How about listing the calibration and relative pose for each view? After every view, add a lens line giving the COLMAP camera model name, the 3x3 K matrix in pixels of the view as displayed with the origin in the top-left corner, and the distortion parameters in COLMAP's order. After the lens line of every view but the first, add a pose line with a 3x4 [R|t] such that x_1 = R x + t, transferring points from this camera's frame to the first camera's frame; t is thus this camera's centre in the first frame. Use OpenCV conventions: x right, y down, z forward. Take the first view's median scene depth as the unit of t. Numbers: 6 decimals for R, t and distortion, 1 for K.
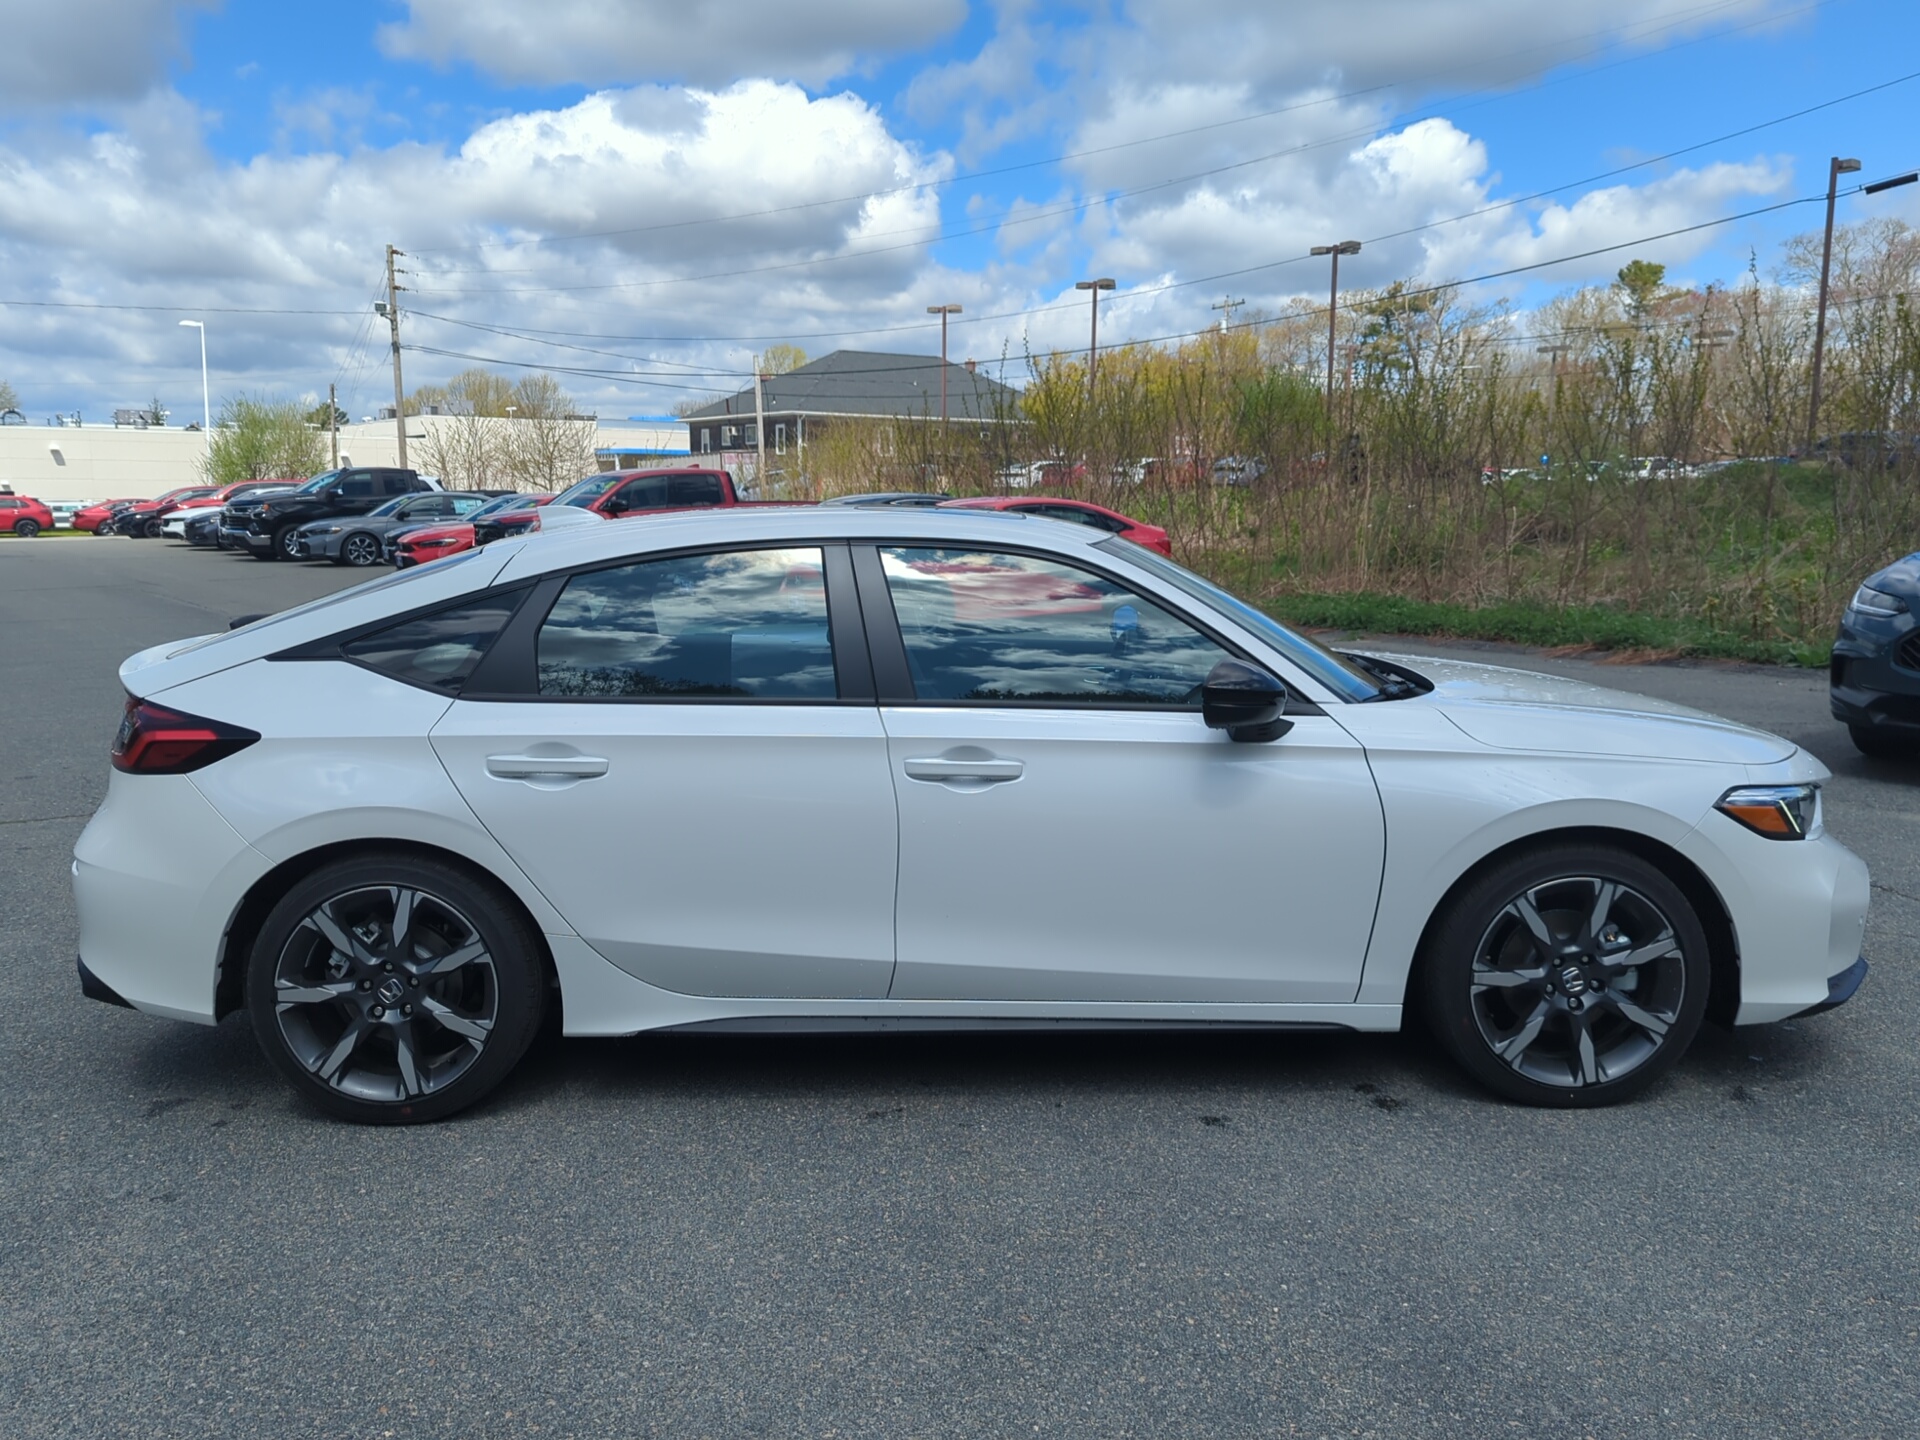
lens RADIAL K [[1566.2, 0, 975.8], [0, 1566.2, 701.7], [0, 0, 1]] dist [0.058054, -0.053030]
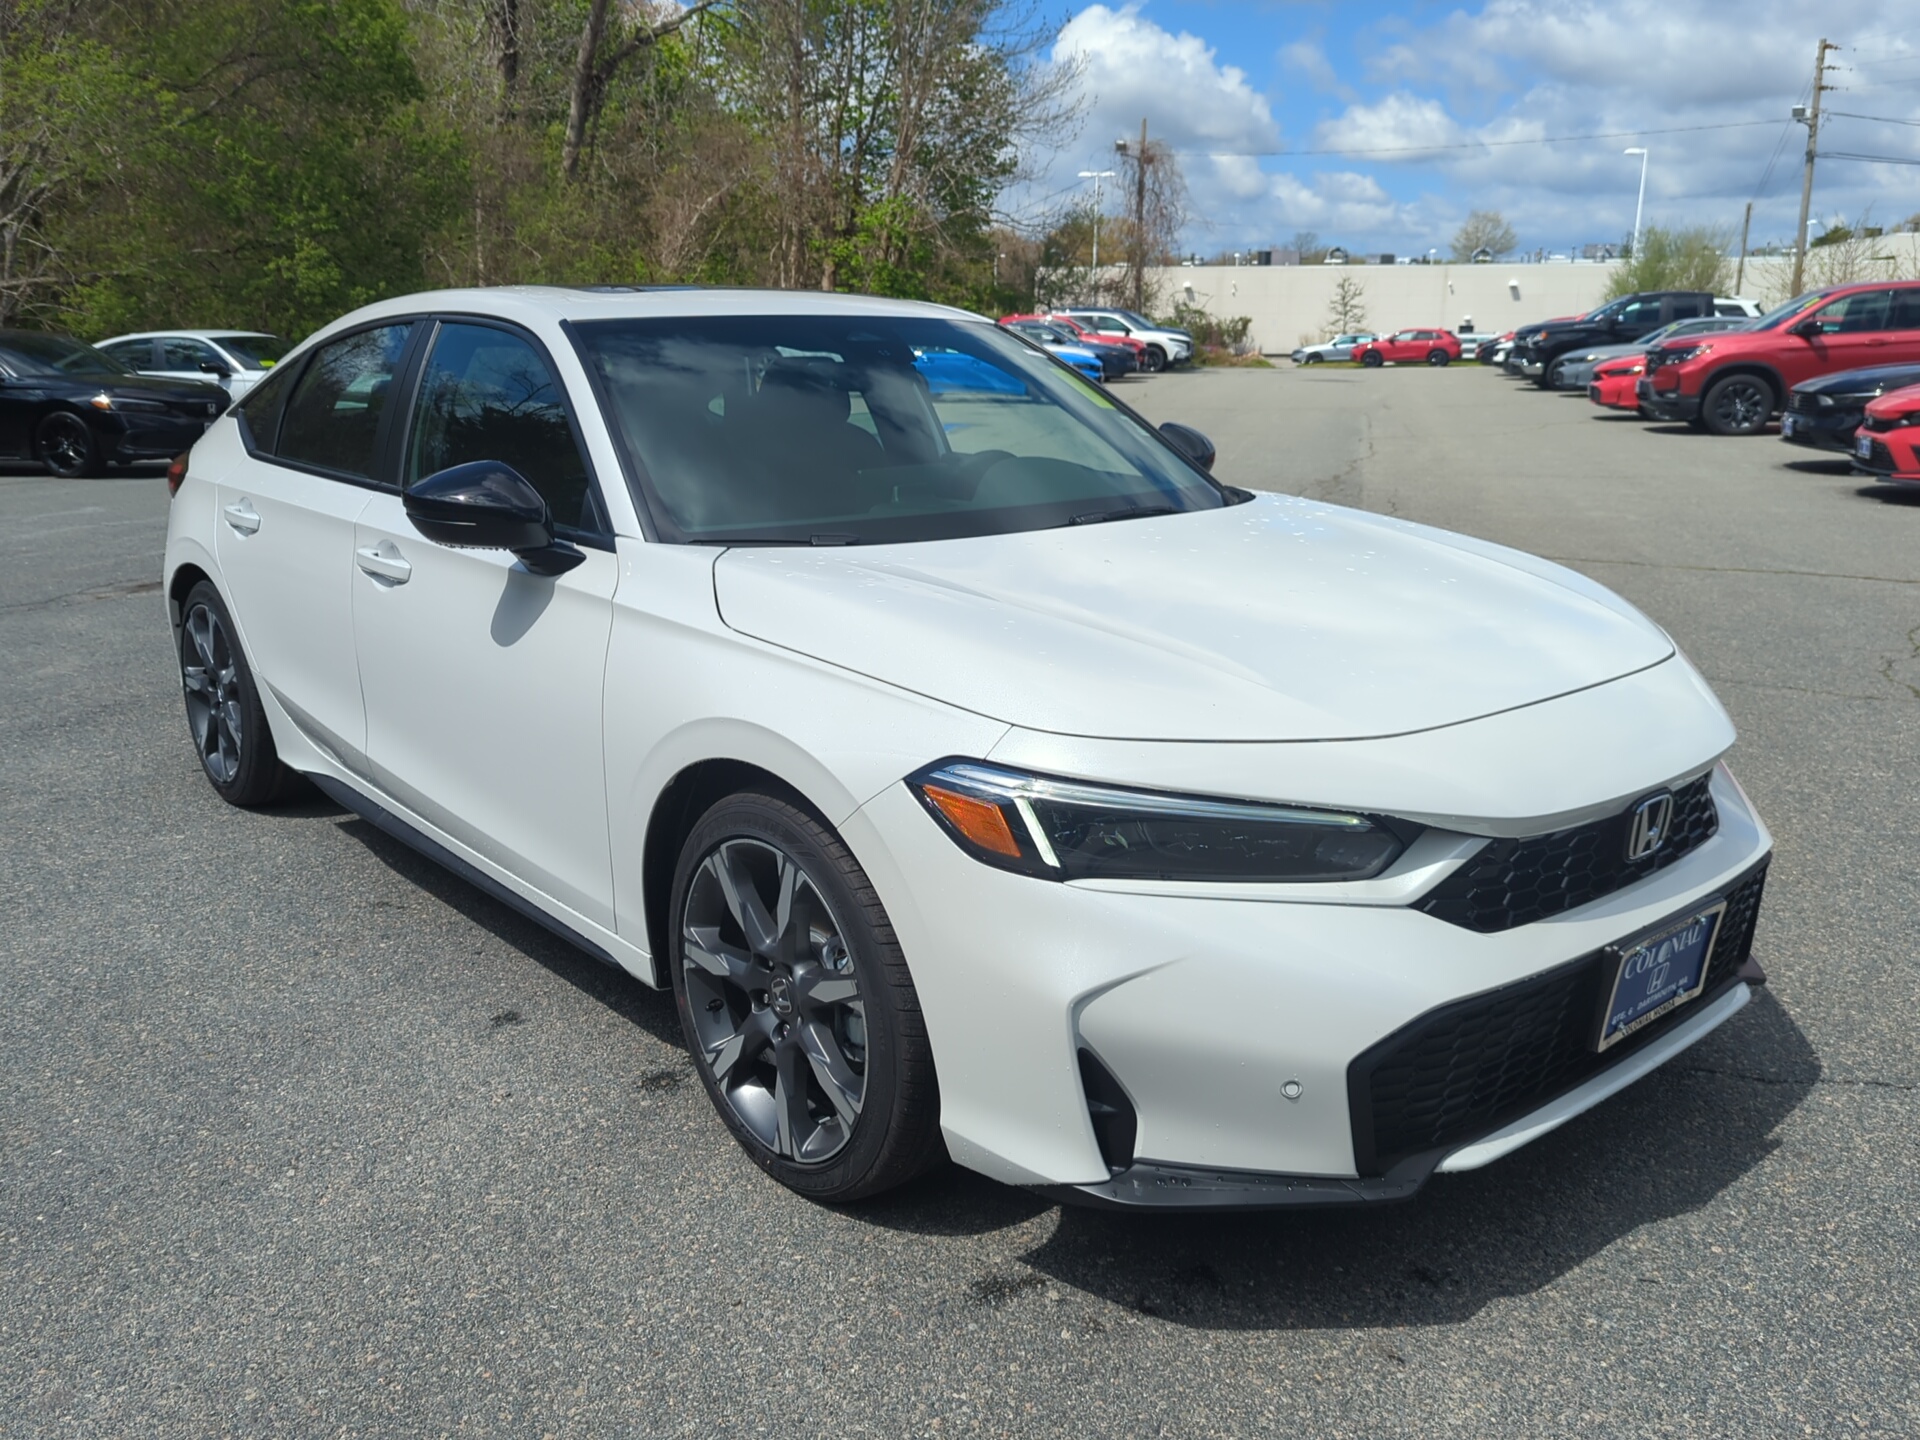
lens RADIAL K [[1566.2, 0, 975.8], [0, 1566.2, 701.7], [0, 0, 1]] dist [0.058054, -0.053030]
pose [[0.644387, 0.175890, -0.744197, 0.895738], [-0.099693, 0.984205, 0.146293, -0.047608], [0.758174, -0.020078, 0.651744, 0.640510]]
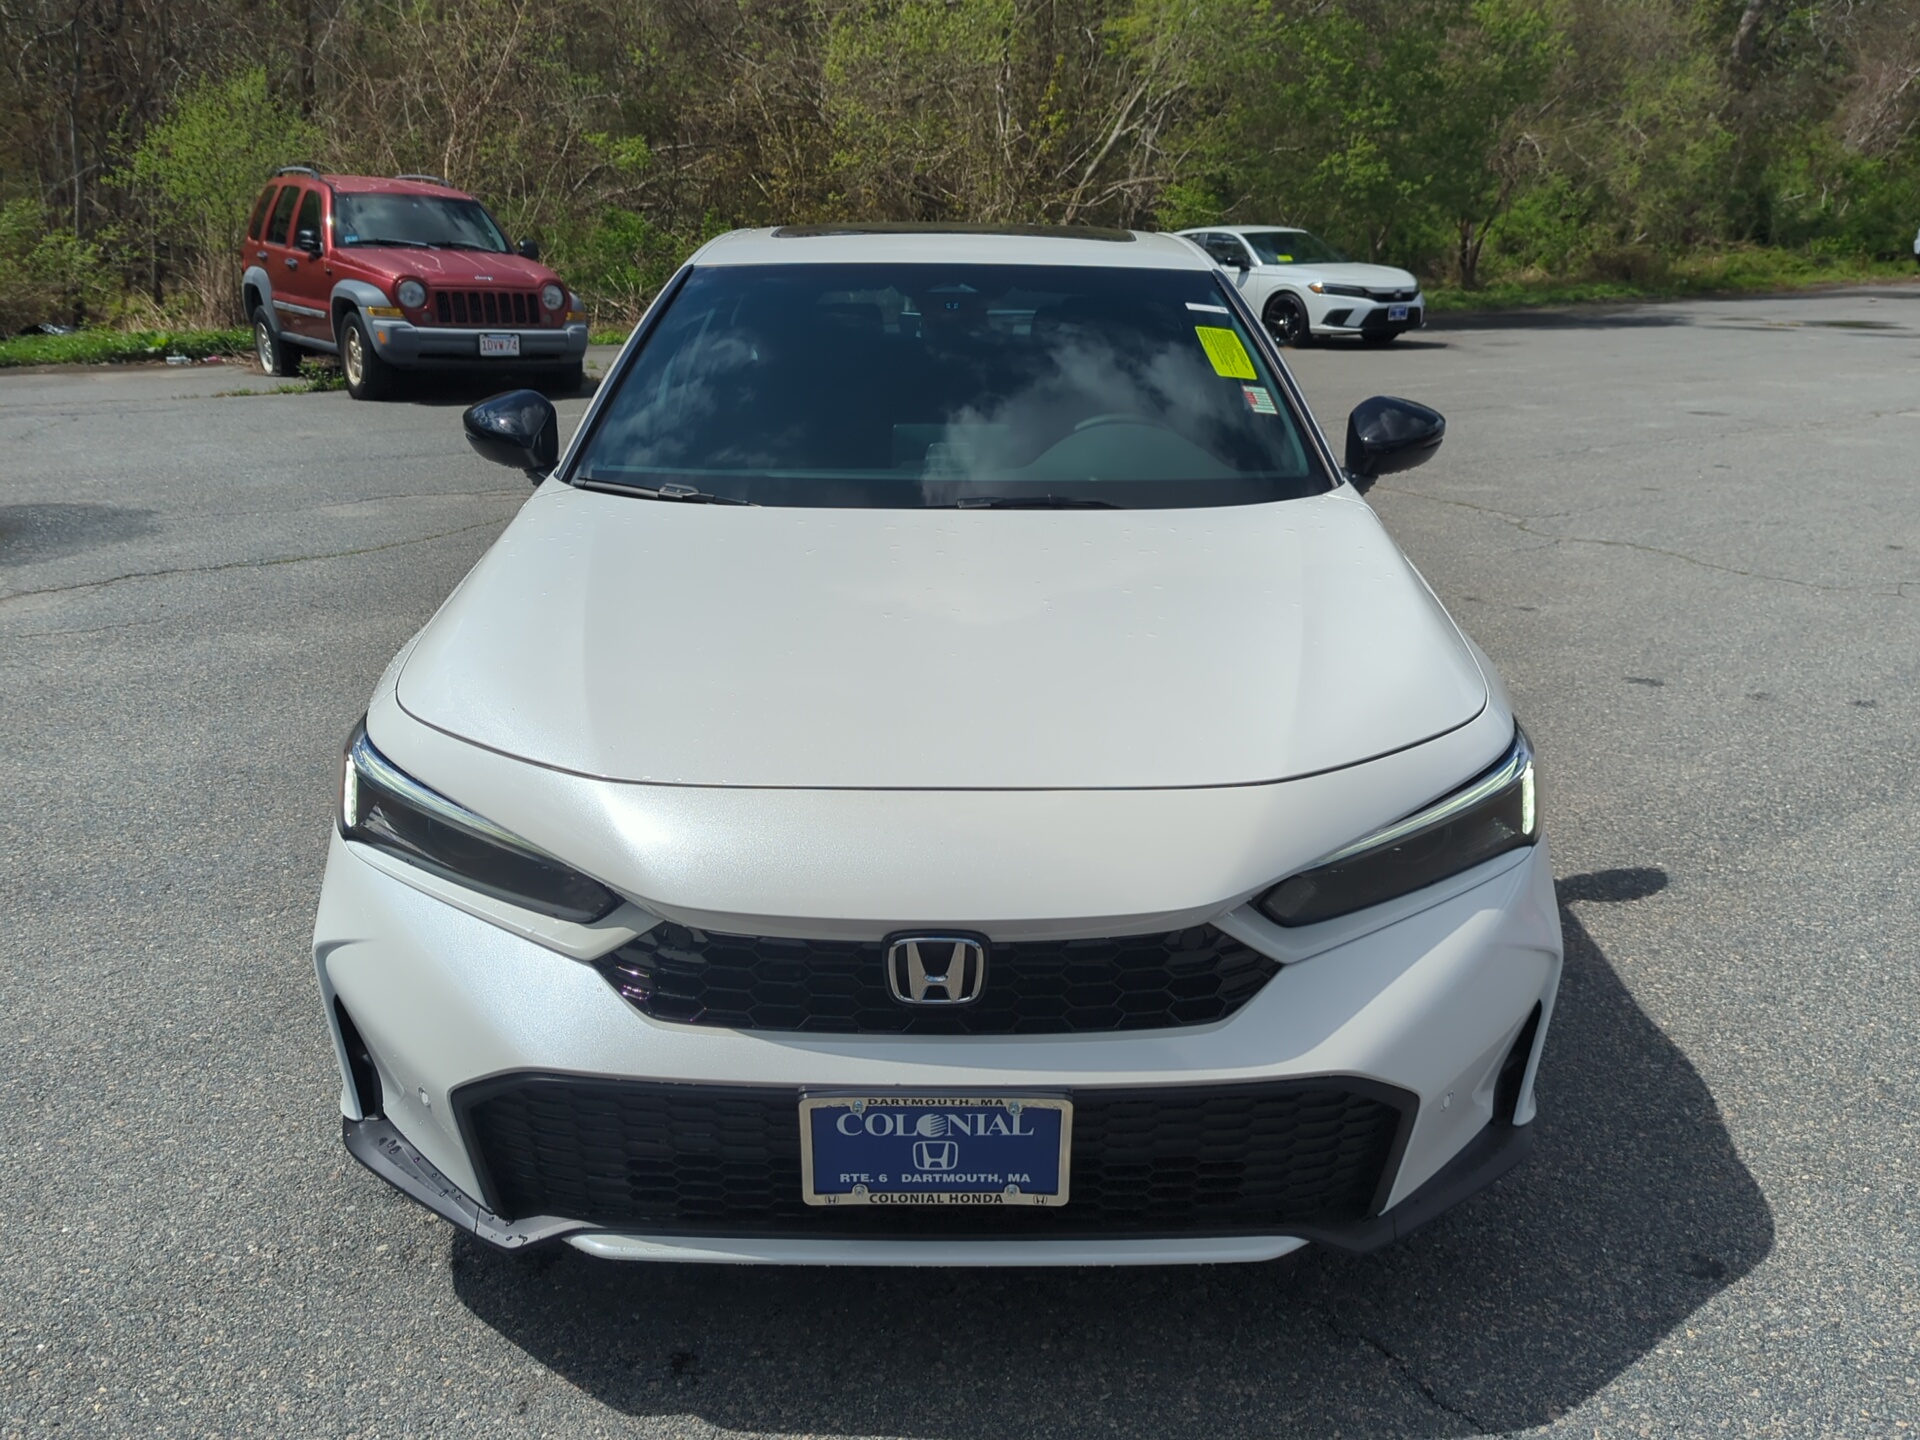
lens RADIAL K [[1566.2, 0, 975.8], [0, 1566.2, 701.7], [0, 0, 1]] dist [0.058054, -0.053030]
pose [[-0.008714, 0.297186, -0.954780, 1.061368], [-0.134882, 0.945741, 0.295603, -0.161913], [0.990823, 0.131358, 0.031843, 1.224249]]
